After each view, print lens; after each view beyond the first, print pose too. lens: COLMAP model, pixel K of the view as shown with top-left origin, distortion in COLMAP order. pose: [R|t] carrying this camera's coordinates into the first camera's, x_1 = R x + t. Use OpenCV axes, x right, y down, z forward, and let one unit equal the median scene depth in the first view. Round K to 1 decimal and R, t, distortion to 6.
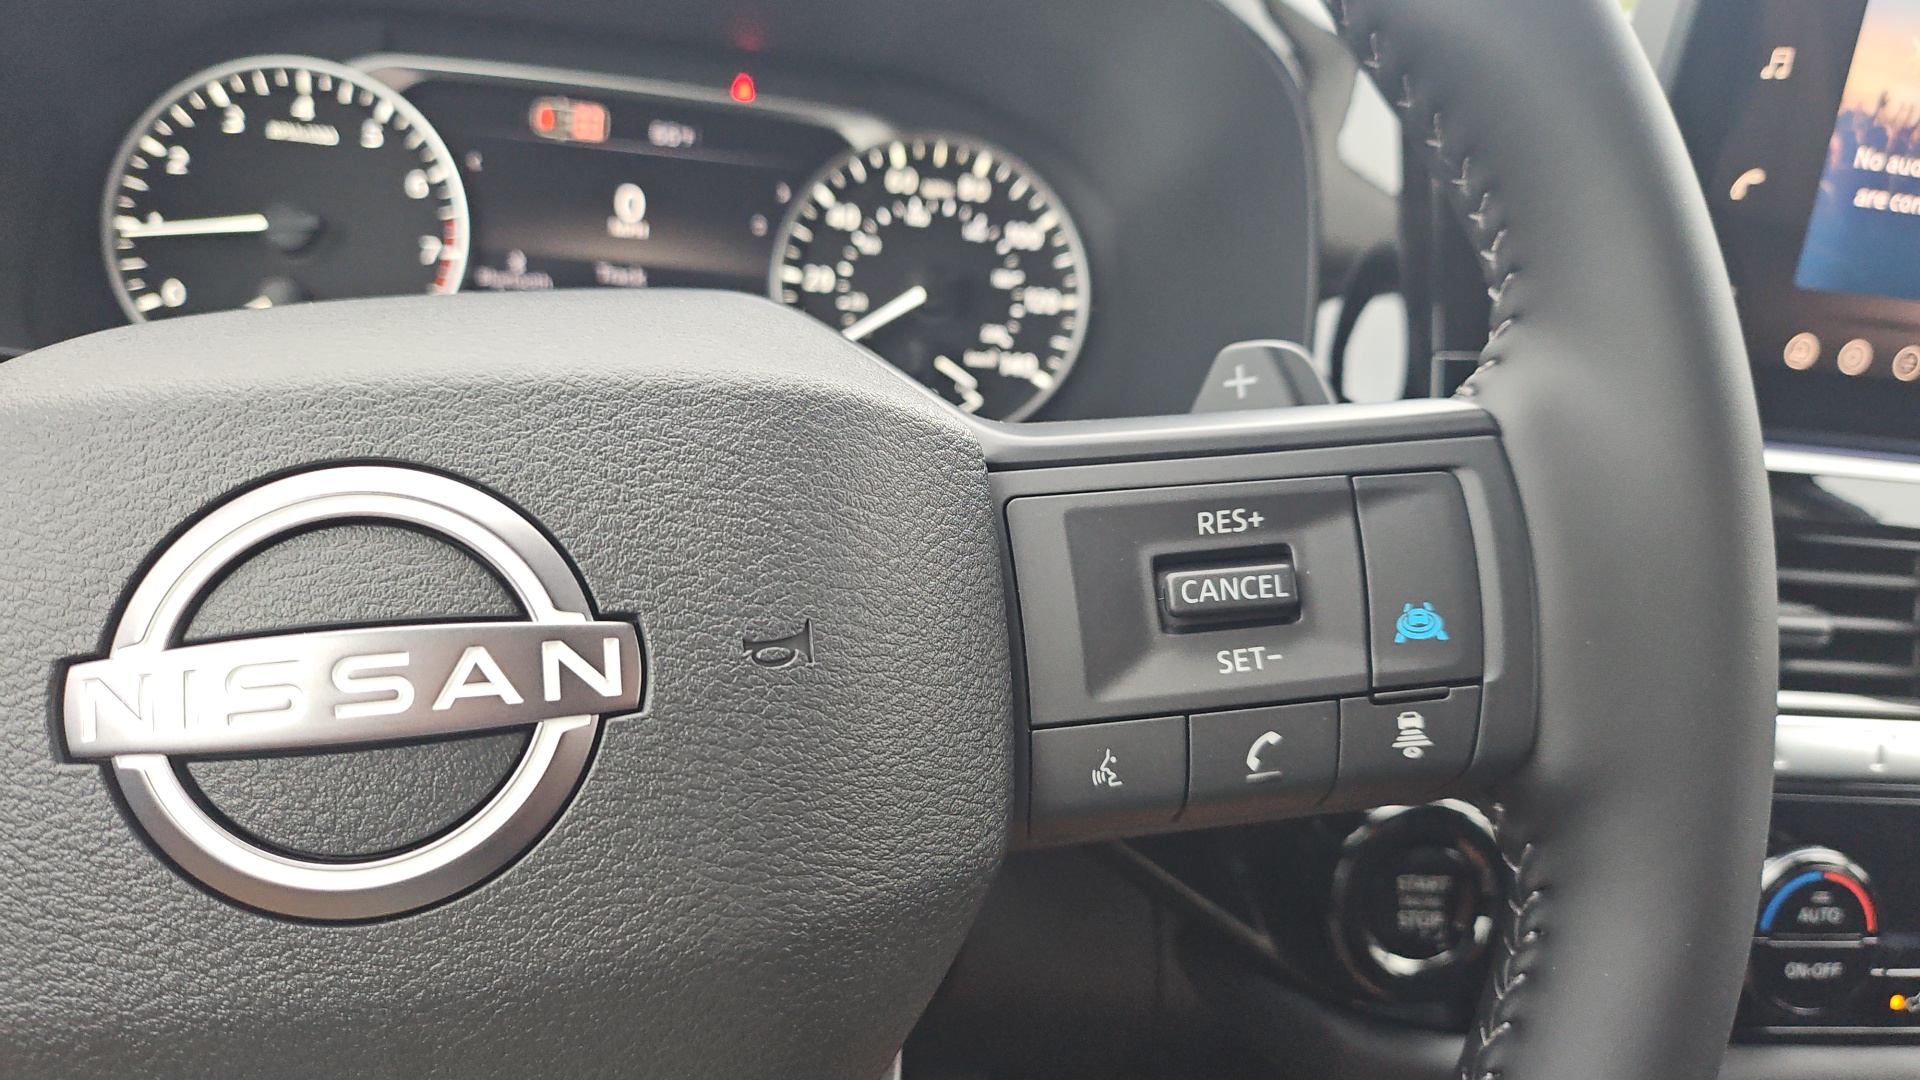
lens RADIAL K [[1362.9, 0, 960.0], [0, 1362.9, 540.0], [0, 0, 1]] dist [0.004908, -0.003290]
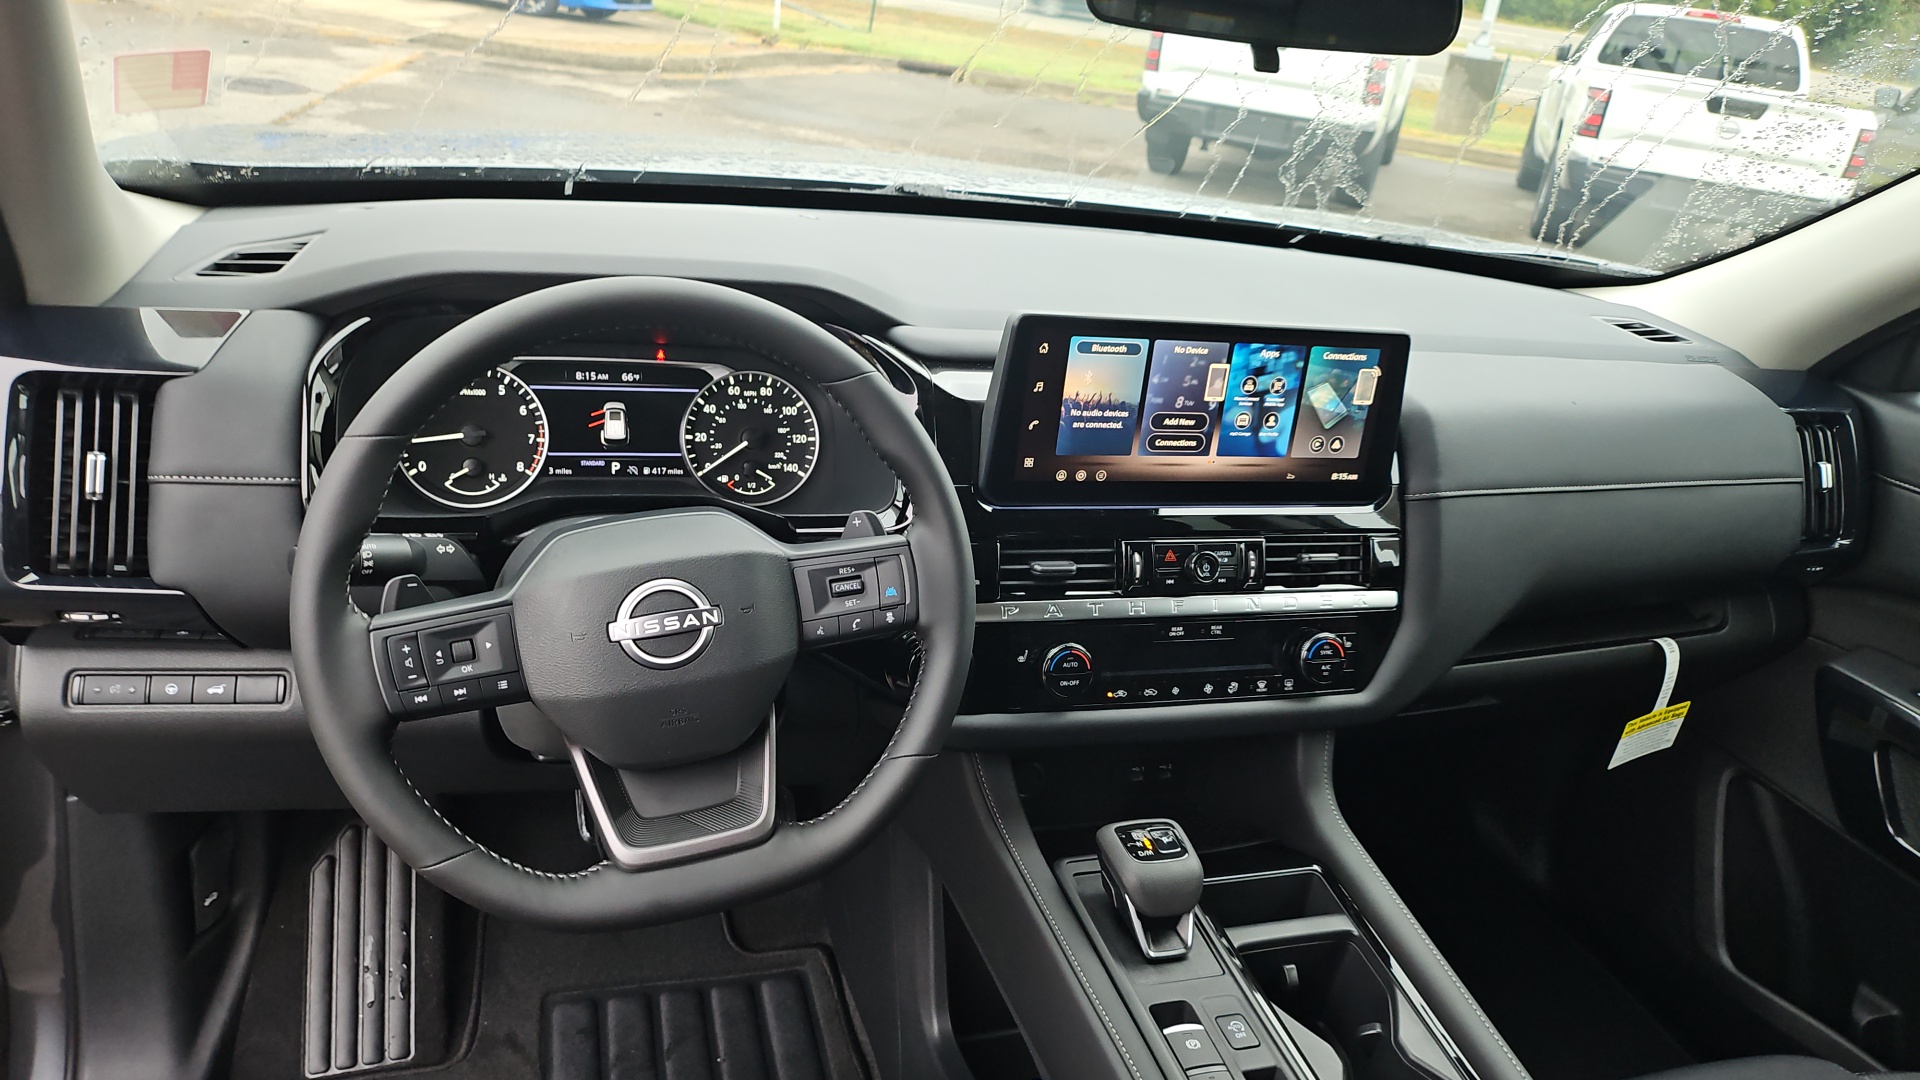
lens RADIAL K [[1362.9, 0, 960.0], [0, 1362.9, 540.0], [0, 0, 1]] dist [0.004908, -0.003290]
pose [[0.984972, -0.065830, 0.159676, -0.054381], [0.054284, 0.995657, 0.075630, -0.177877], [-0.163961, -0.065826, 0.984268, -1.399939]]
